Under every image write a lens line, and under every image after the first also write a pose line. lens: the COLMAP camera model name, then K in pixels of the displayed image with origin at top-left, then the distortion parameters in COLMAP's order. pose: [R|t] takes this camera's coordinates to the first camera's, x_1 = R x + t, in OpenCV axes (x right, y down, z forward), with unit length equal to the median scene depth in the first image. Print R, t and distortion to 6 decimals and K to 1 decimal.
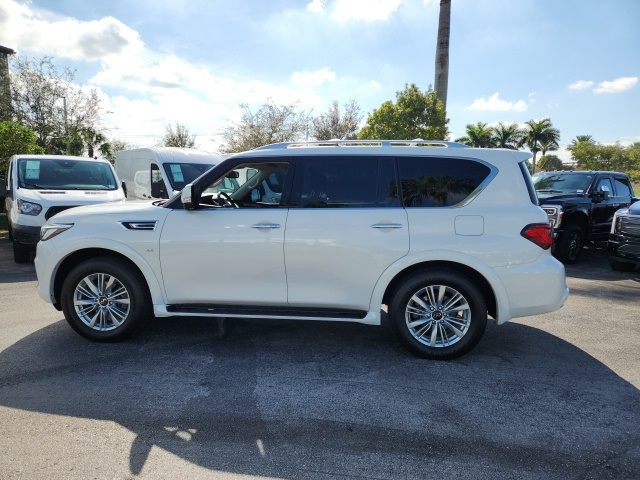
lens RADIAL K [[427.4, 0, 333.1], [0, 427.4, 239.7], [0, 0, 1]] dist [0.071836, -0.061968]
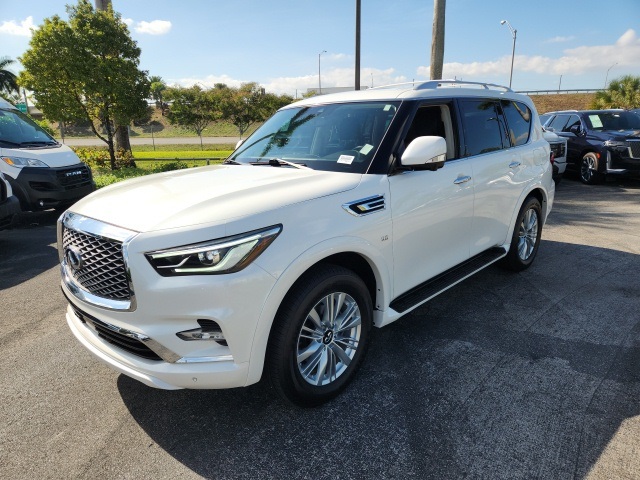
lens RADIAL K [[427.4, 0, 320.5], [0, 427.4, 232.2], [0, 0, 1]] dist [0.071836, -0.061968]
pose [[0.622930, -0.222444, 0.749984, -0.967931], [0.132755, 0.974873, 0.178881, -0.116999], [-0.770931, -0.011866, 0.636809, 0.619430]]
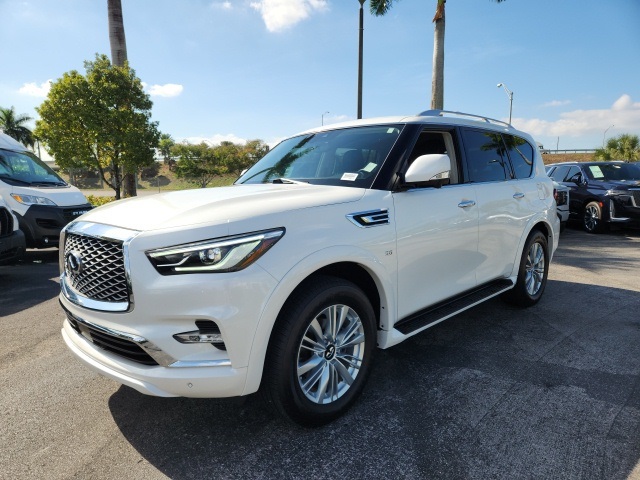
lens RADIAL K [[427.4, 0, 313.5], [0, 427.4, 241.7], [0, 0, 1]] dist [0.071836, -0.061968]
pose [[0.639601, -0.131931, 0.757301, -0.974209], [0.120126, 0.990213, 0.071051, -0.053215], [-0.759263, 0.045527, 0.649190, 0.628850]]
